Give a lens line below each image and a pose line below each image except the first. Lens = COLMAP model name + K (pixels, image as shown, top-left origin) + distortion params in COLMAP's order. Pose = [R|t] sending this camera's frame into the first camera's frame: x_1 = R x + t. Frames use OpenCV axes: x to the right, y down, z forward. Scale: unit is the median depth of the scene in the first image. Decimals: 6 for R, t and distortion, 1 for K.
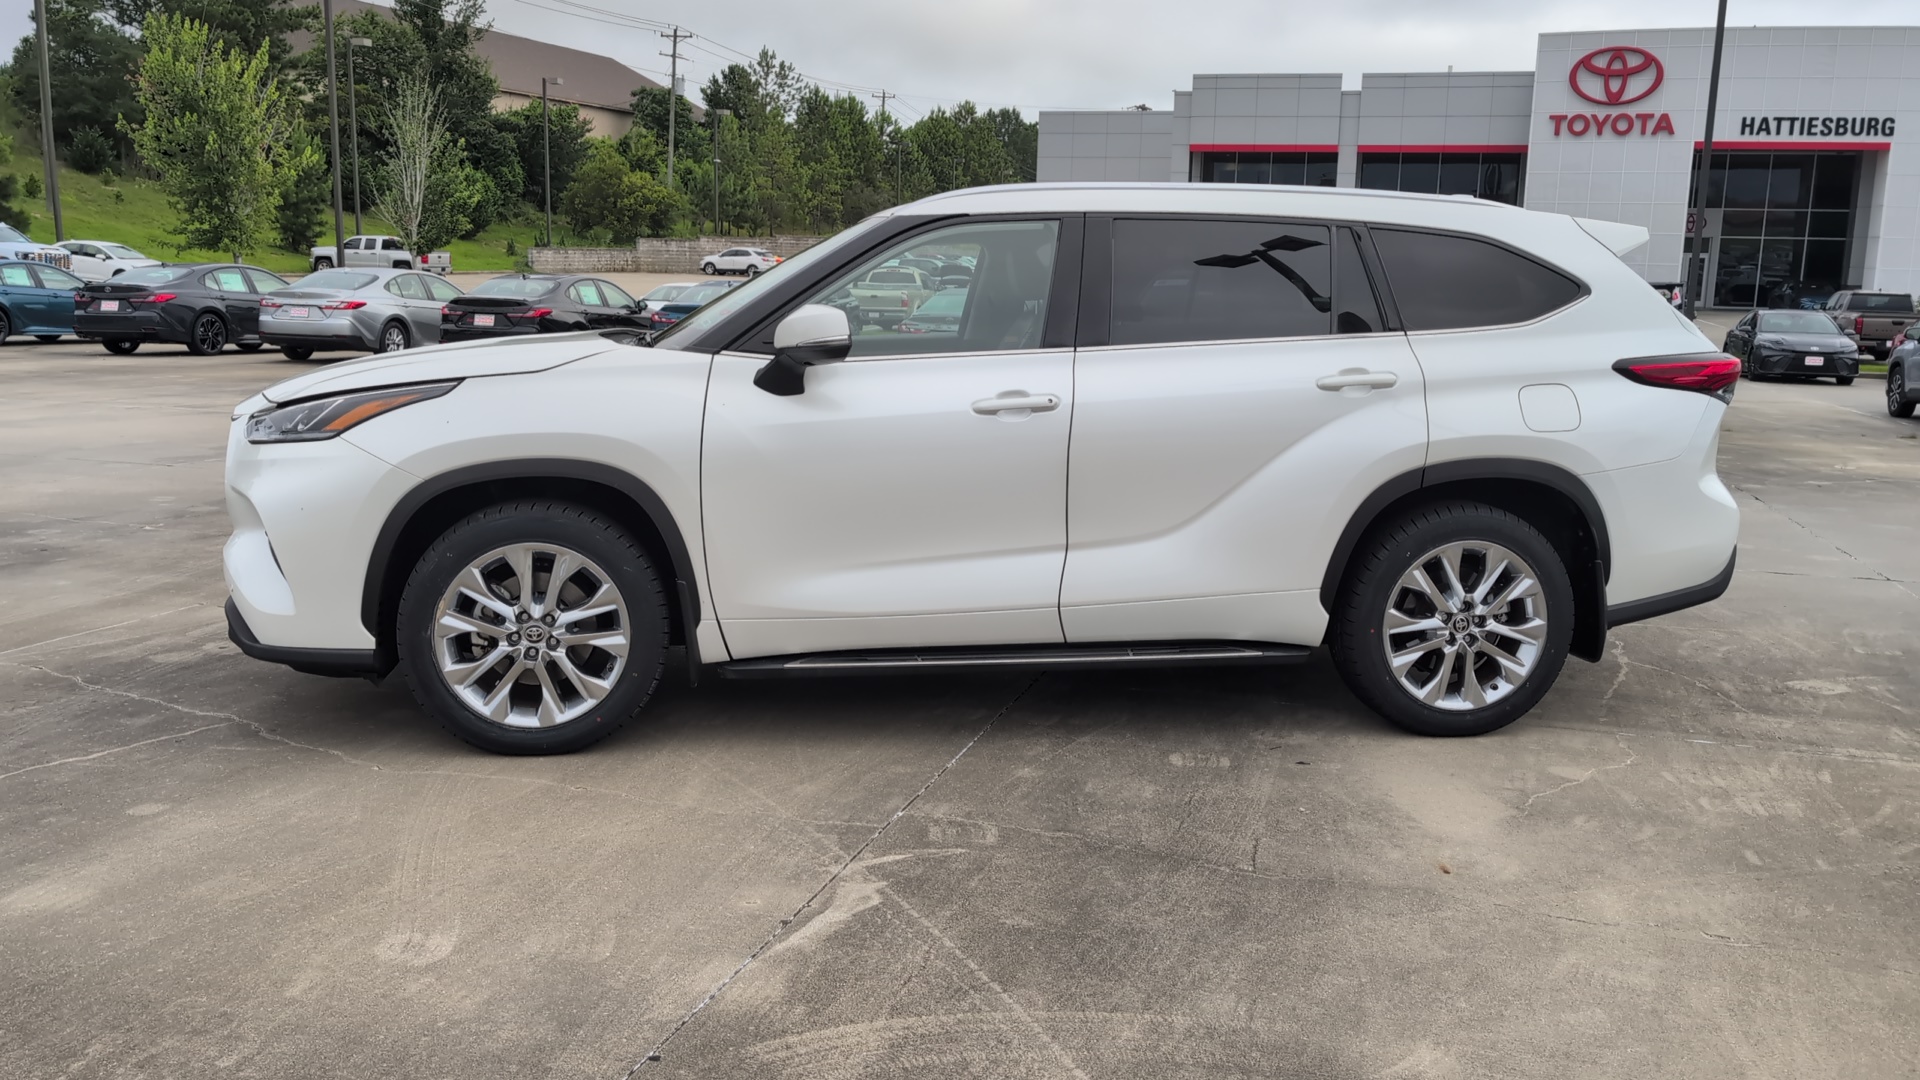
lens RADIAL K [[1610.9, 0, 968.6], [0, 1610.9, 533.2], [0, 0, 1]] dist [0.036209, -0.041894]
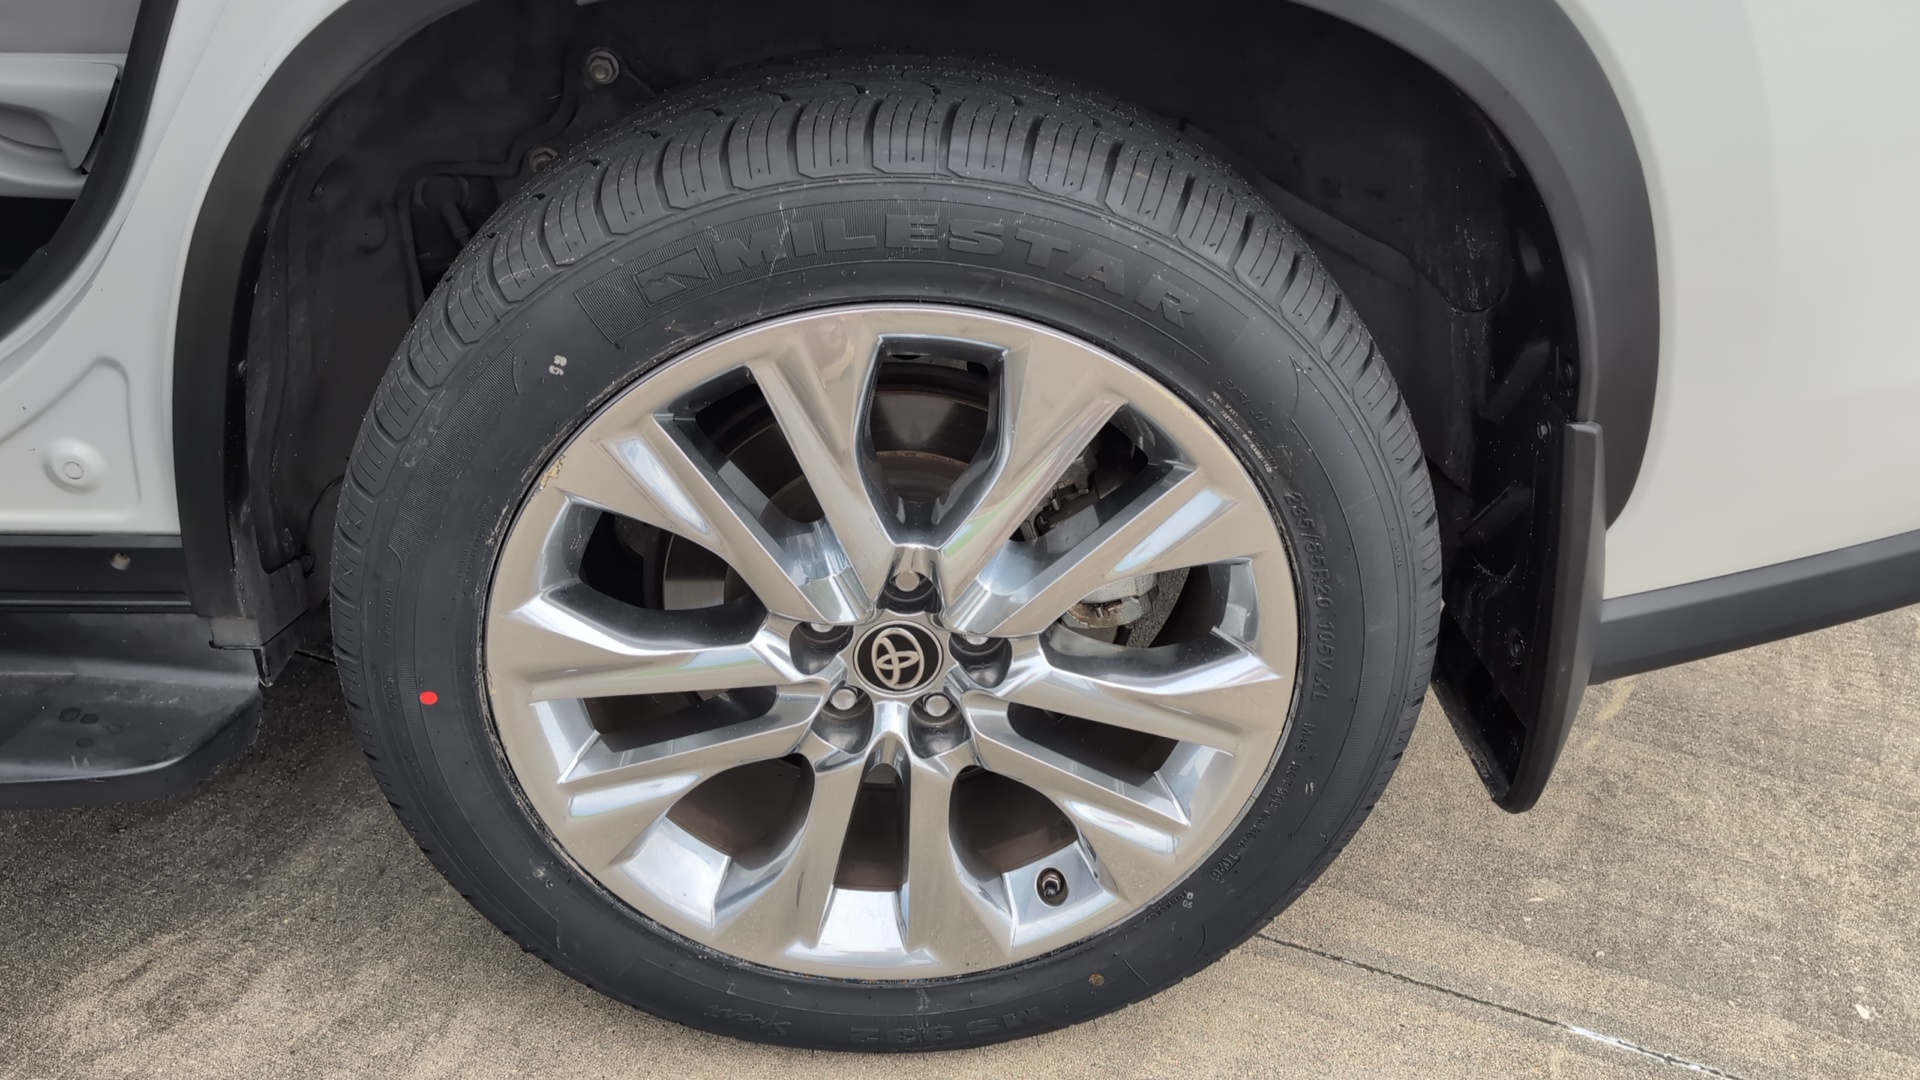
lens RADIAL K [[1610.9, 0, 1018.2], [0, 1610.9, 588.4], [0, 0, 1]] dist [0.036209, -0.041894]
pose [[0.994659, 0.083377, -0.060844, 0.337431], [-0.053535, 0.920719, 0.386537, -0.038700], [0.088249, -0.381215, 0.920265, 0.811306]]
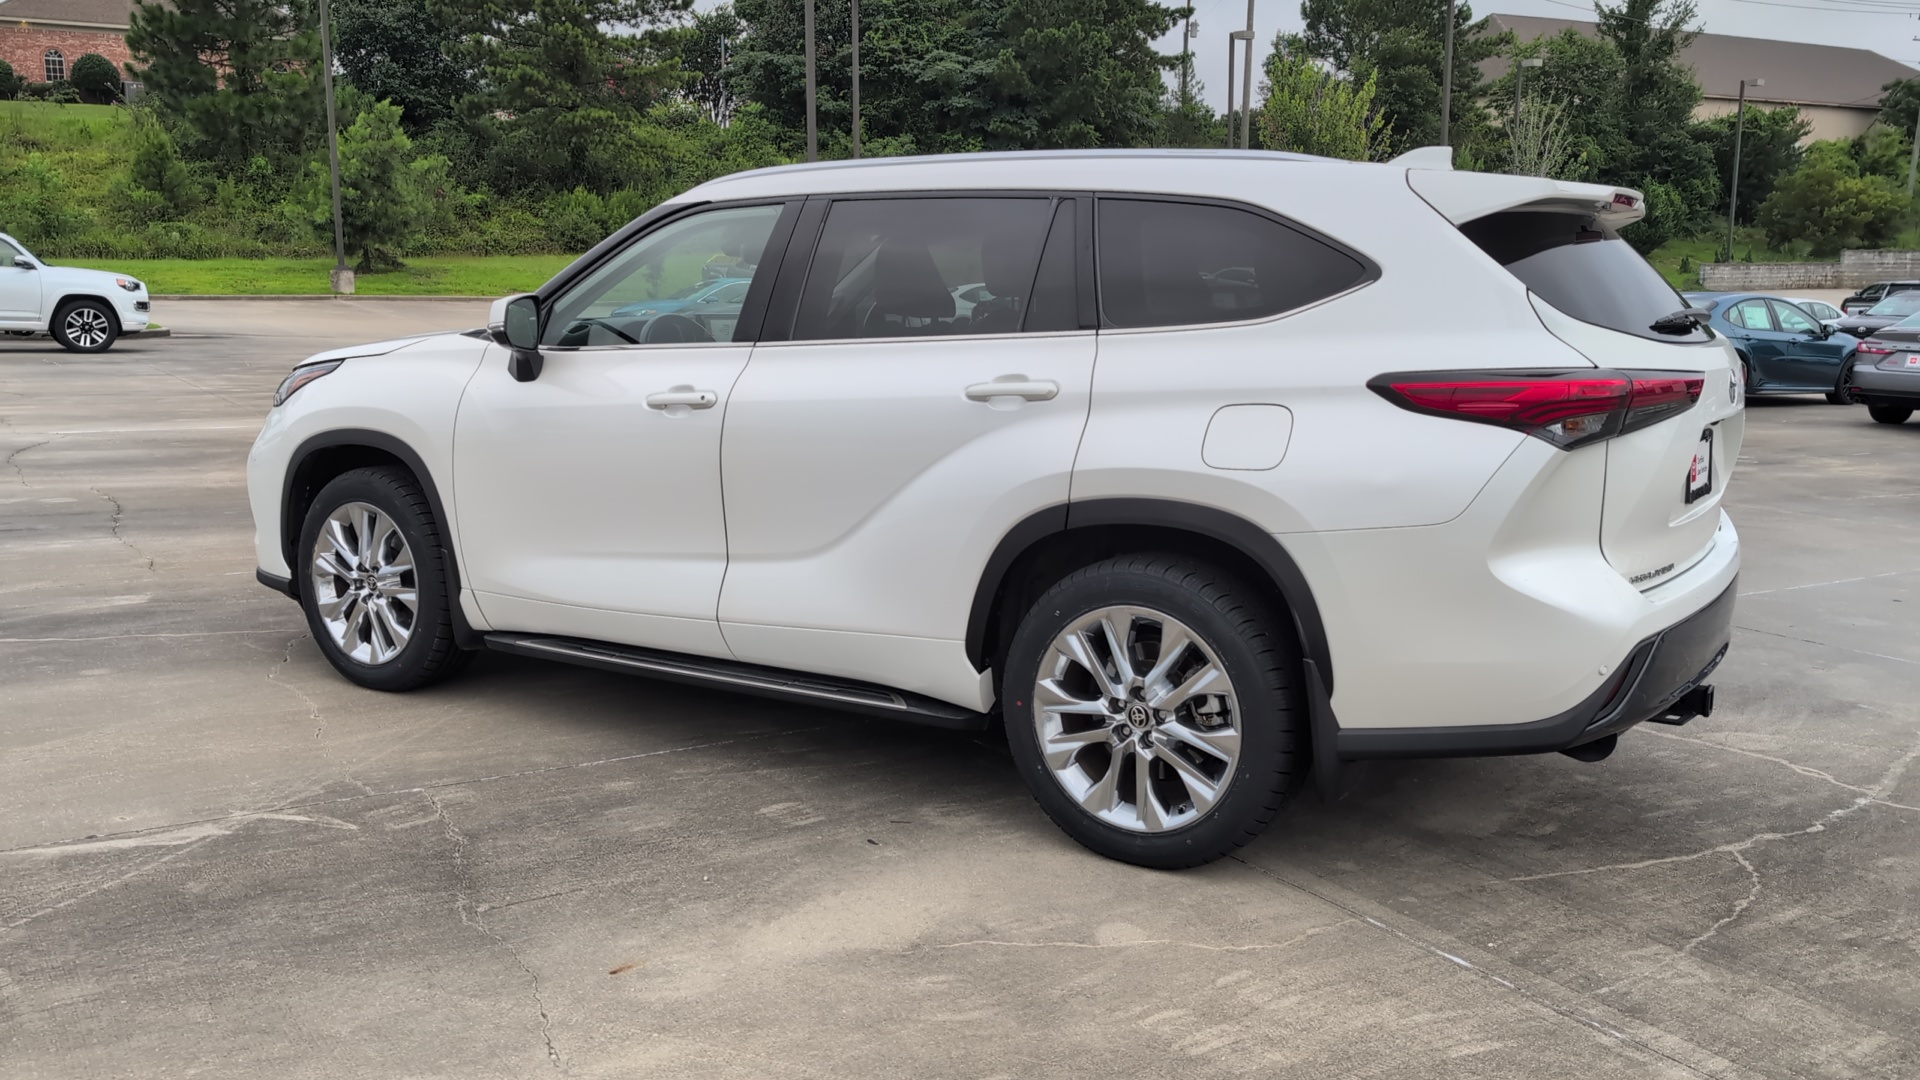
lens RADIAL K [[1610.9, 0, 972.1], [0, 1610.9, 548.2], [0, 0, 1]] dist [0.036209, -0.041894]
pose [[0.744105, 0.097092, -0.660970, 0.745083], [-0.099792, 0.994436, 0.033733, -0.040287], [0.660568, 0.040859, 0.749654, 0.384430]]
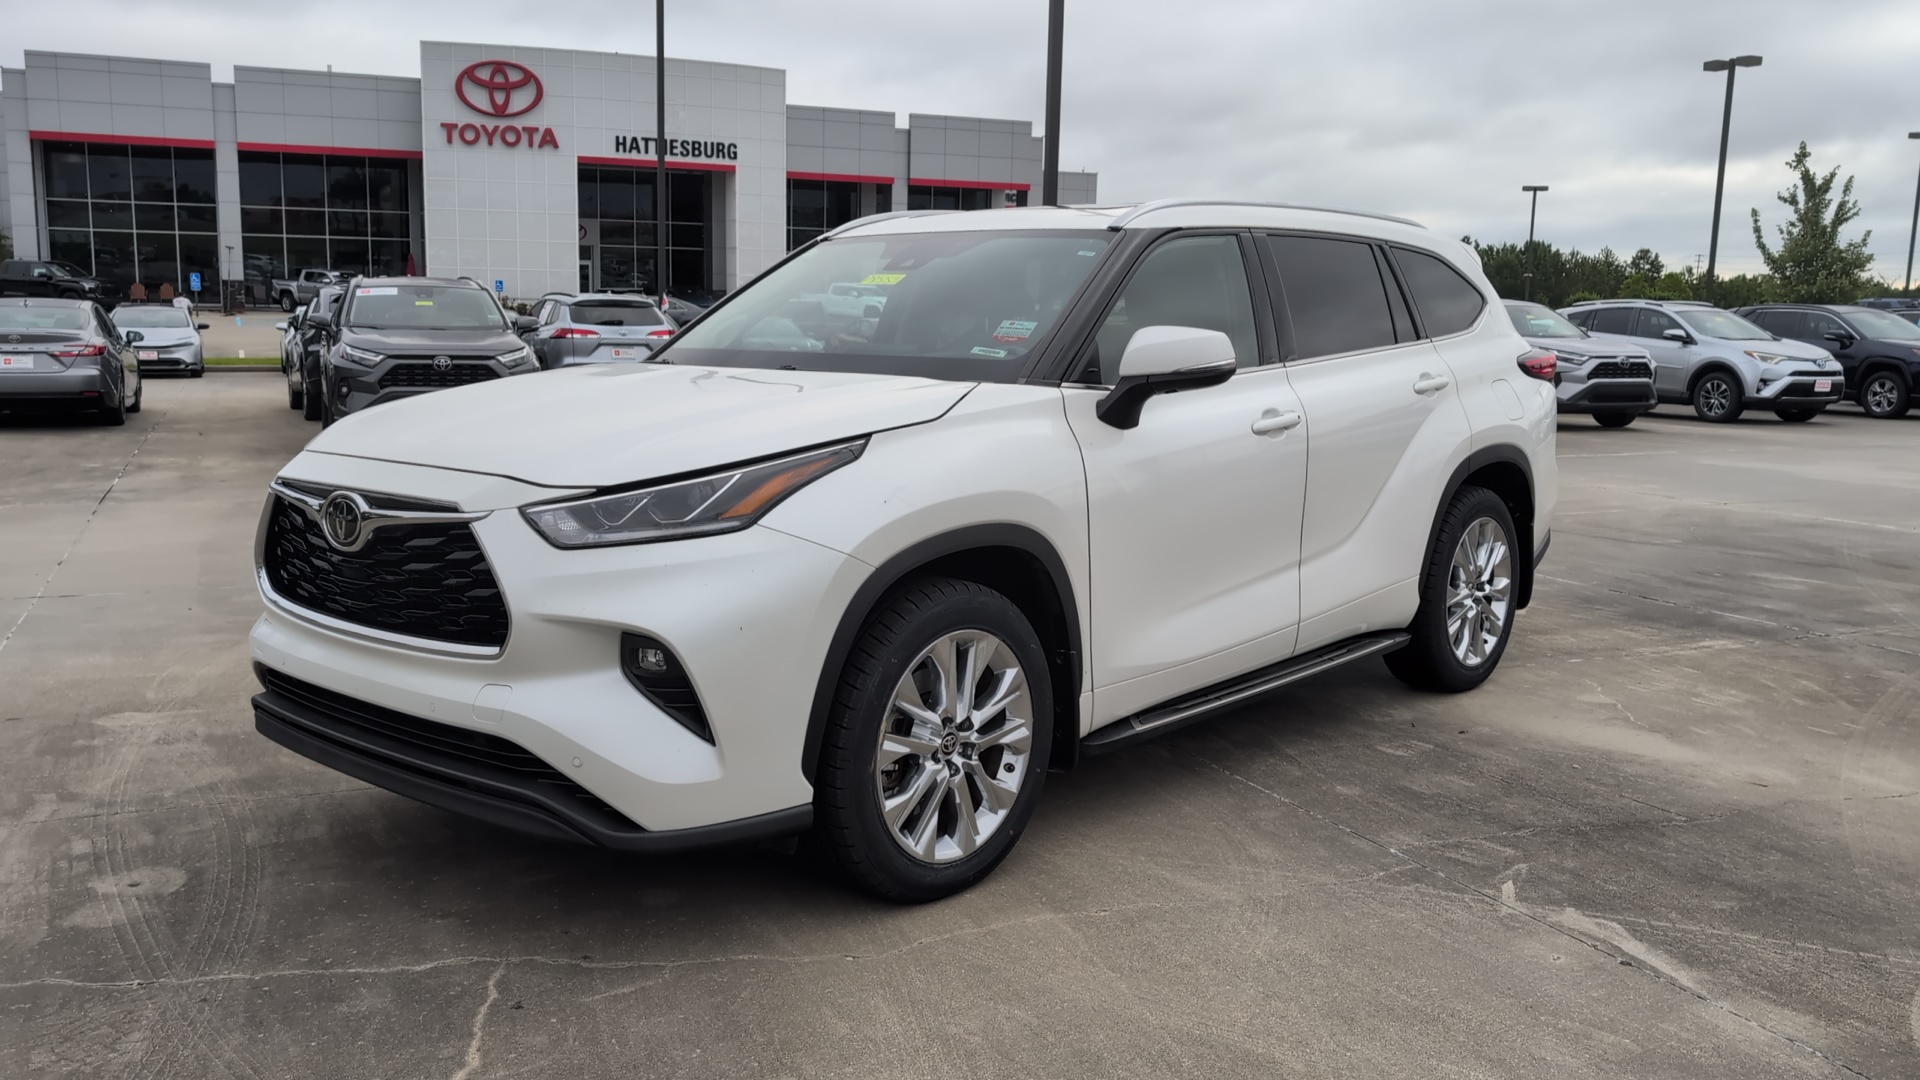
lens RADIAL K [[1610.9, 0, 966.5], [0, 1610.9, 531.5], [0, 0, 1]] dist [0.036209, -0.041894]
pose [[0.767308, -0.104476, 0.632711, -0.700509], [0.107338, 0.993644, 0.033903, -0.064002], [-0.632232, 0.041900, 0.773645, 0.340461]]
